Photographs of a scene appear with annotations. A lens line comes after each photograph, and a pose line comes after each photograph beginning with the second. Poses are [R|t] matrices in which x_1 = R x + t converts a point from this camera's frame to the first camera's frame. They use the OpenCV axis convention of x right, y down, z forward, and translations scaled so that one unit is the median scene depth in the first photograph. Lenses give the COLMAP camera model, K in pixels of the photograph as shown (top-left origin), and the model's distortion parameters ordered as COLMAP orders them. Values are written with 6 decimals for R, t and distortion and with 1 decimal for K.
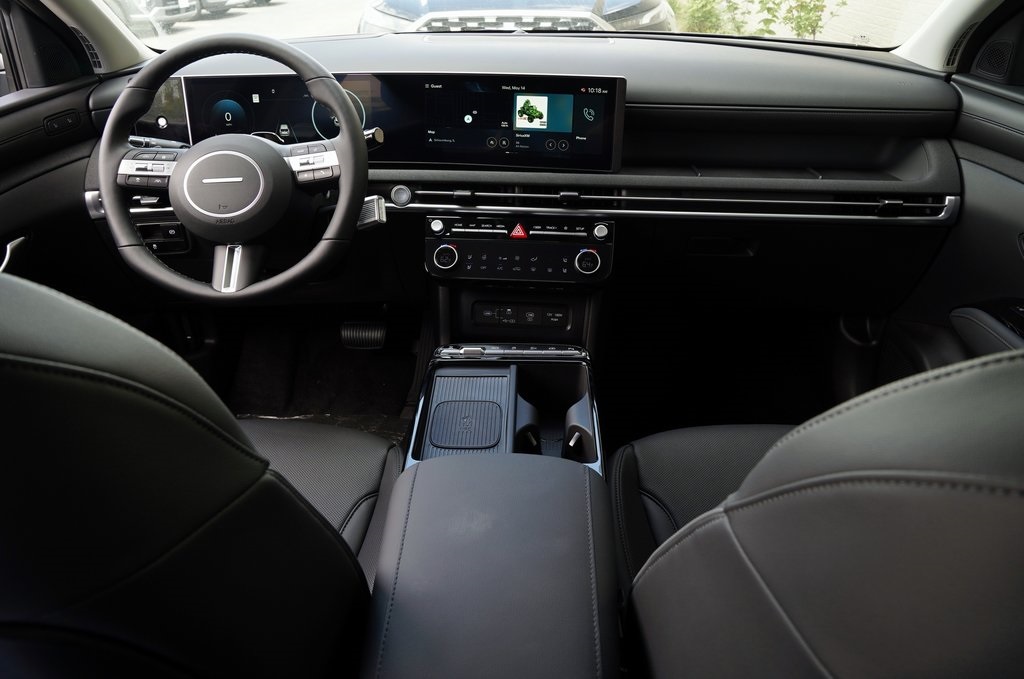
lens RADIAL K [[711.9, 0, 511.0], [0, 711.9, 339.0], [0, 0, 1]] dist [-0.116864, 0.069367]
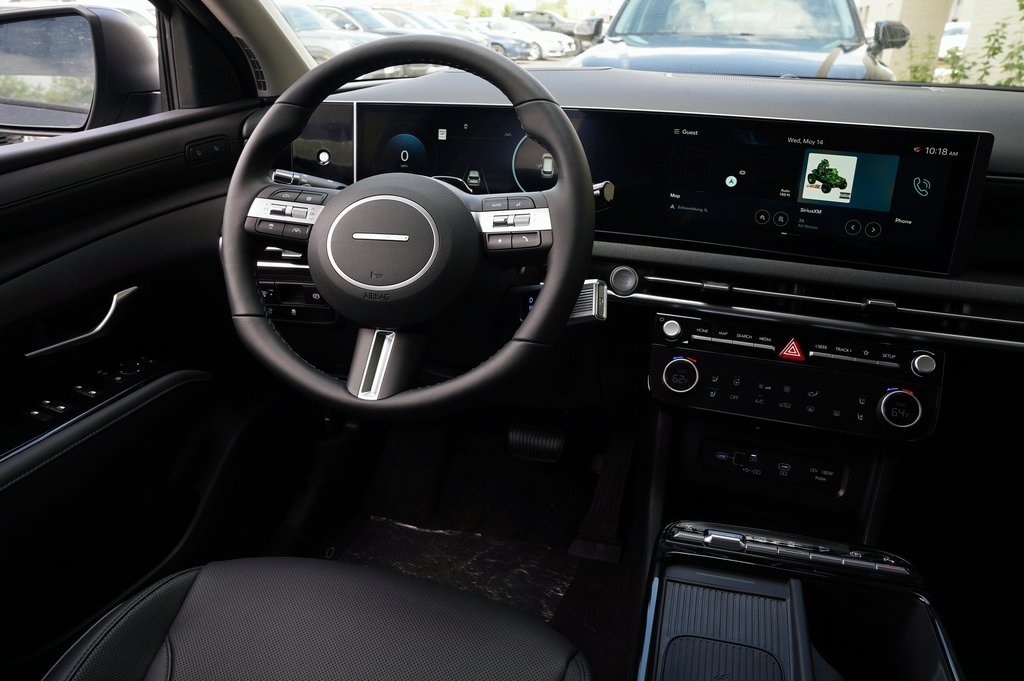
lens RADIAL K [[711.9, 0, 511.0], [0, 711.9, 340.9], [0, 0, 1]] dist [-0.116864, 0.069367]
pose [[0.969573, 0.106882, -0.220237, -0.103795], [-0.127733, 0.988356, -0.082680, -0.071093], [0.208836, 0.108296, 0.971936, 0.298392]]
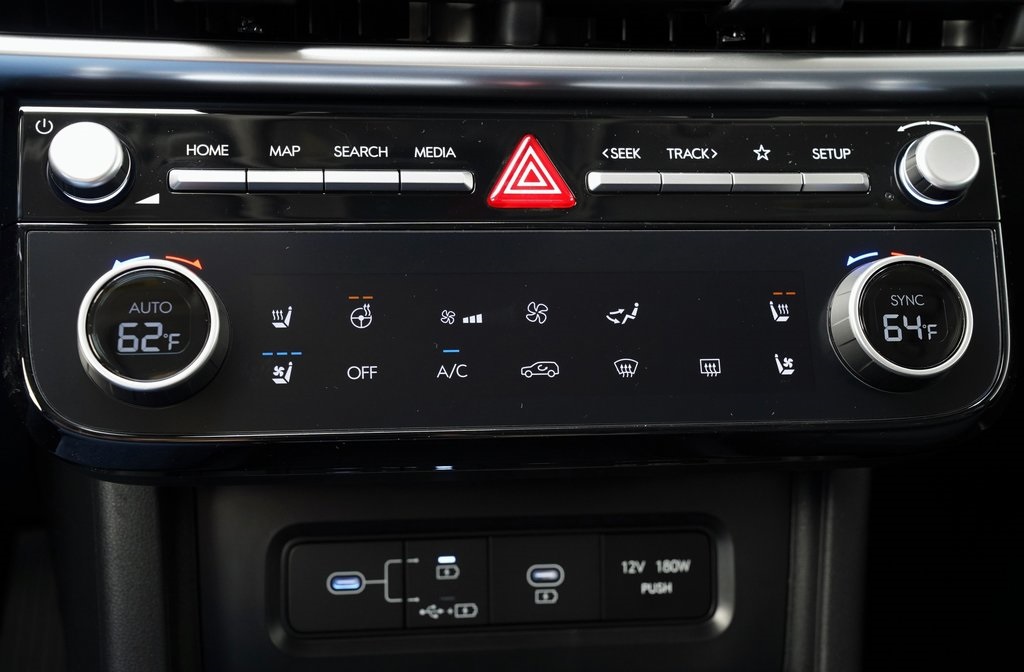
lens RADIAL K [[1356.2, 0, 510.1], [0, 1356.2, 332.1], [0, 0, 1]] dist [0.093156, 0.000000]
pose [[0.972846, -0.046955, 0.226641, -0.081323], [0.071421, 0.992322, -0.100981, -0.072702], [-0.220159, 0.114425, 0.968729, 0.651023]]
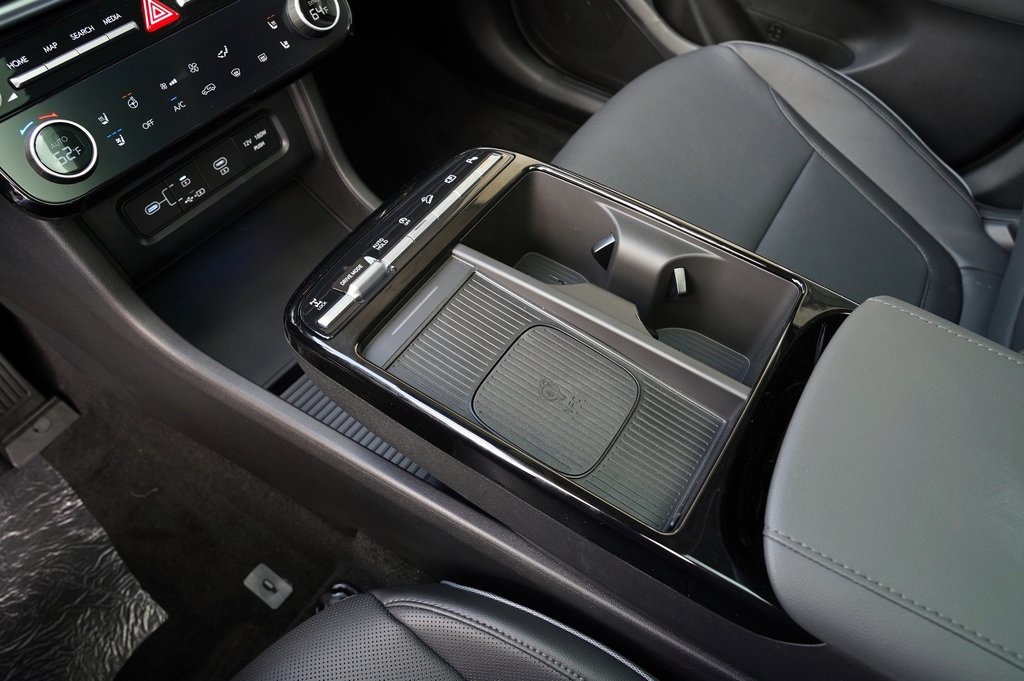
lens RADIAL K [[711.9, 0, 519.3], [0, 711.9, 344.9], [0, 0, 1]] dist [-0.116864, 0.069367]
pose [[0.524339, -0.679763, 0.512826, -0.233445], [0.396613, 0.727903, 0.559334, -0.149139], [-0.753502, -0.089887, 0.651271, 0.532600]]
